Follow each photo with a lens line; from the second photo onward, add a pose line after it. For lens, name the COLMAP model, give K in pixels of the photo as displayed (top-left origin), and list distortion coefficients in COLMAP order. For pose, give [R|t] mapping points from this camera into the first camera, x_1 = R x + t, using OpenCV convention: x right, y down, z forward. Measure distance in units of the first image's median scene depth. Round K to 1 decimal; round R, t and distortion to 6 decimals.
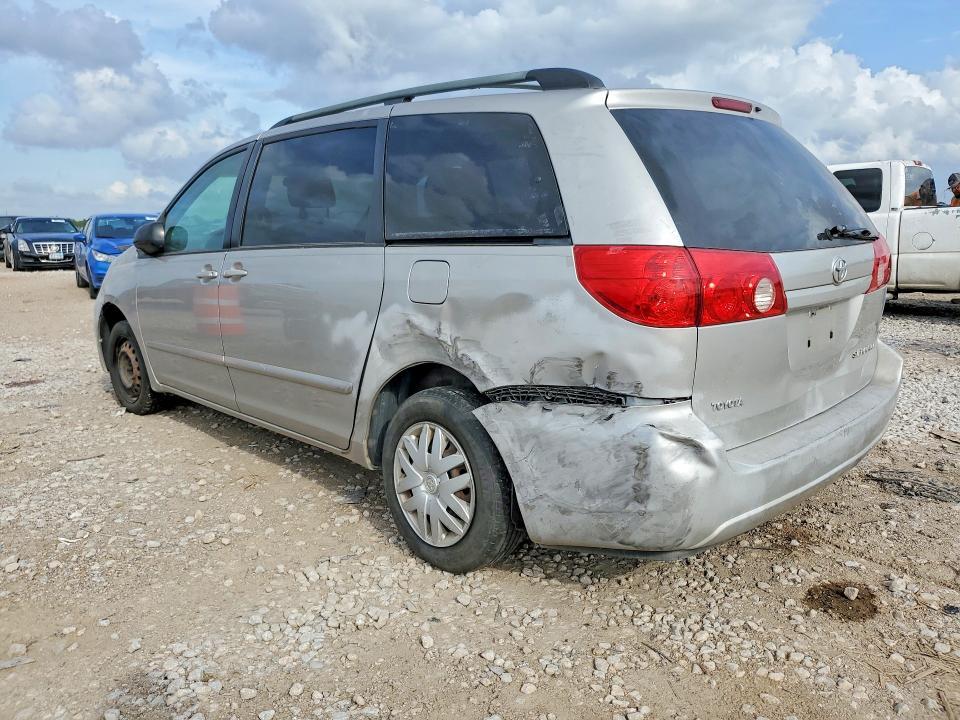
lens RADIAL K [[791.9, 0, 479.6], [0, 791.9, 361.3], [0, 0, 1]] dist [0.005660, 0.005275]
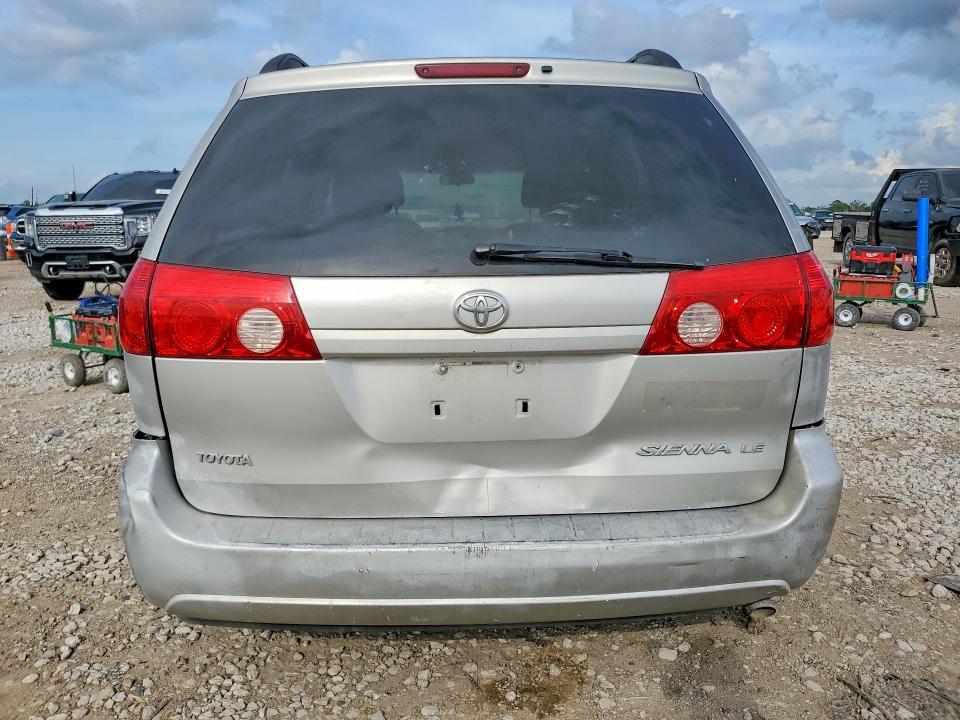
lens RADIAL K [[791.9, 0, 480.5], [0, 791.9, 359.6], [0, 0, 1]] dist [0.005660, 0.005275]
pose [[0.702828, 0.137283, -0.697987, 0.088710], [-0.128171, 0.989582, 0.065574, -0.011204], [0.699718, 0.043374, 0.713102, 0.050716]]
